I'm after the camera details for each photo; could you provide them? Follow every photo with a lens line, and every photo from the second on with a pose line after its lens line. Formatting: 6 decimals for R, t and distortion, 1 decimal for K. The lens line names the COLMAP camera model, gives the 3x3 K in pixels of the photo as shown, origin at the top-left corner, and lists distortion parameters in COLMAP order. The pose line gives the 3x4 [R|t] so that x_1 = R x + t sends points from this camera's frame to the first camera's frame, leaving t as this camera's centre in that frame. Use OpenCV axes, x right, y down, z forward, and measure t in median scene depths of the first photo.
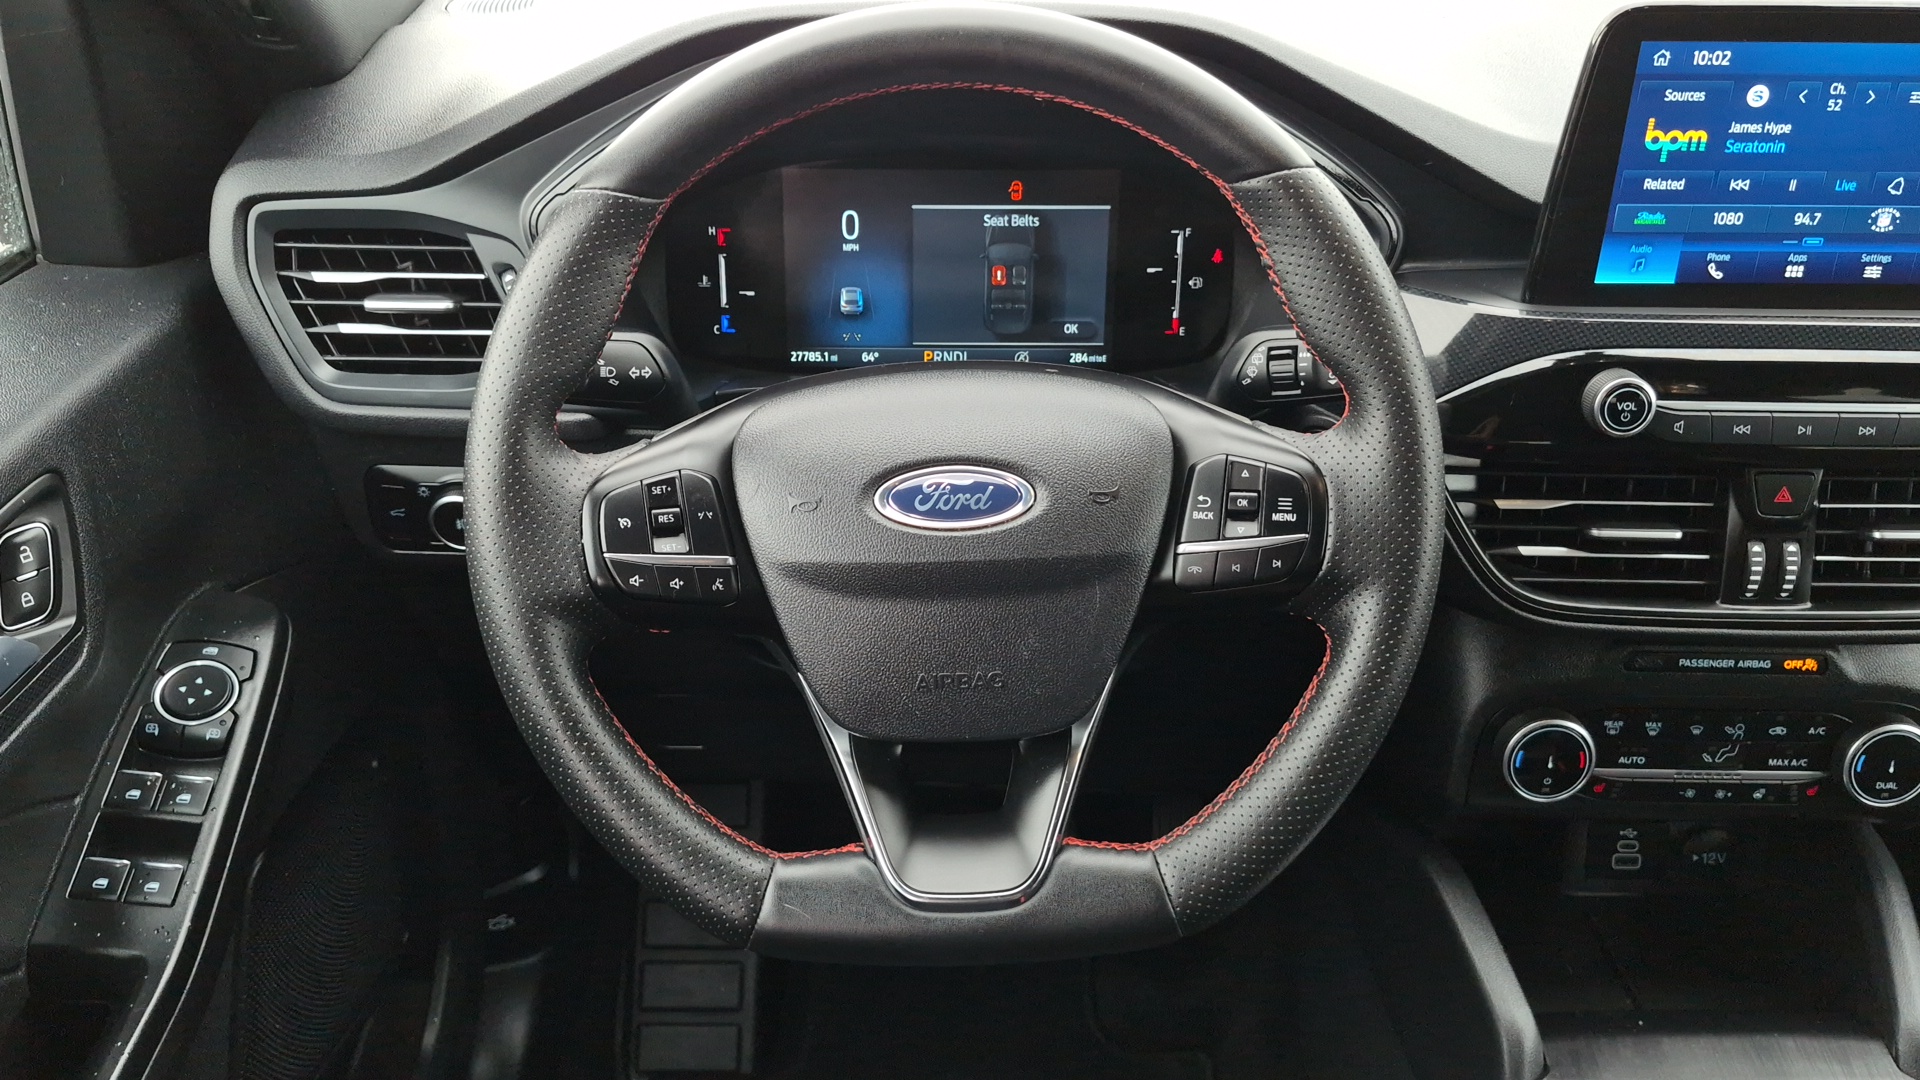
lens RADIAL K [[1669.4, 0, 954.6], [0, 1669.4, 533.9], [0, 0, 1]] dist [0.119579, -0.177684]
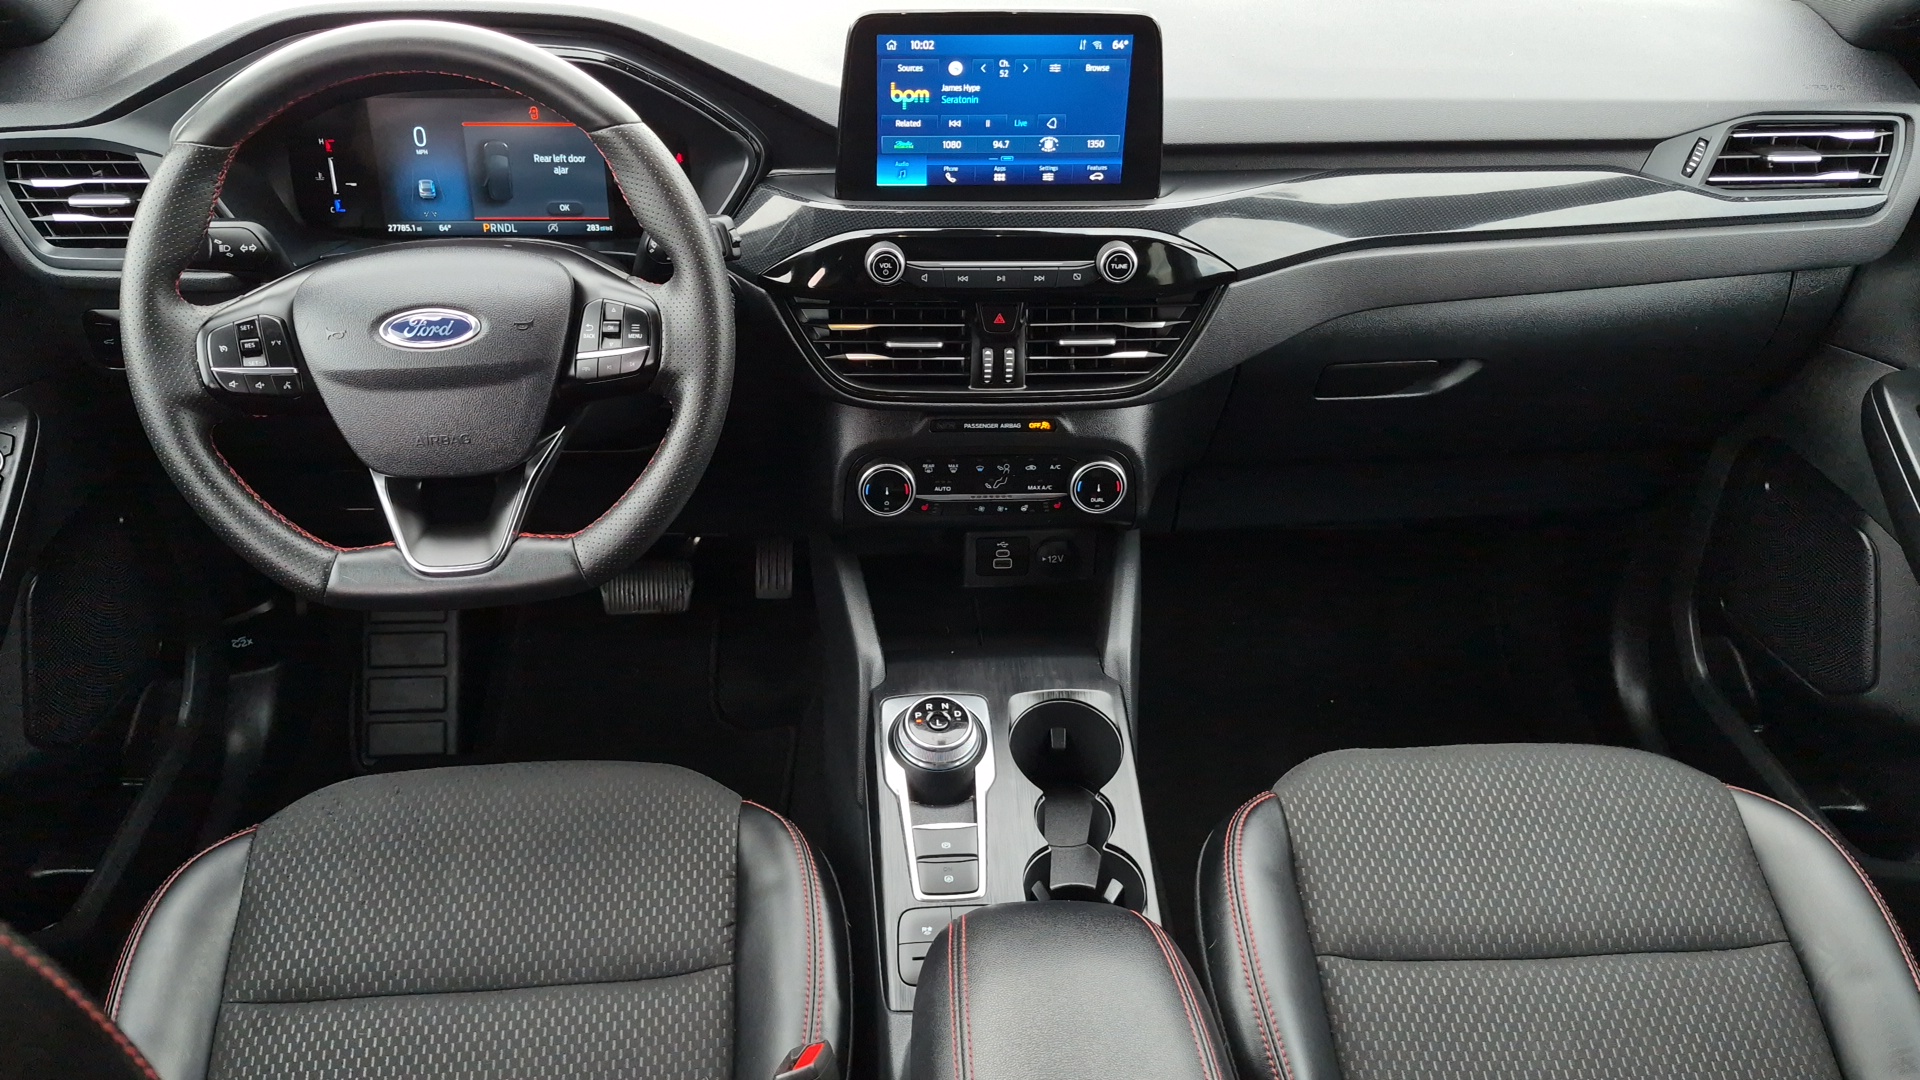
lens RADIAL K [[1669.4, 0, 955.7], [0, 1669.4, 550.6], [0, 0, 1]] dist [0.119579, -0.177684]
pose [[0.997400, -0.027490, 0.066616, 0.338863], [0.019225, 0.992383, 0.121684, 0.001502], [-0.069454, -0.120087, 0.990331, -0.605980]]
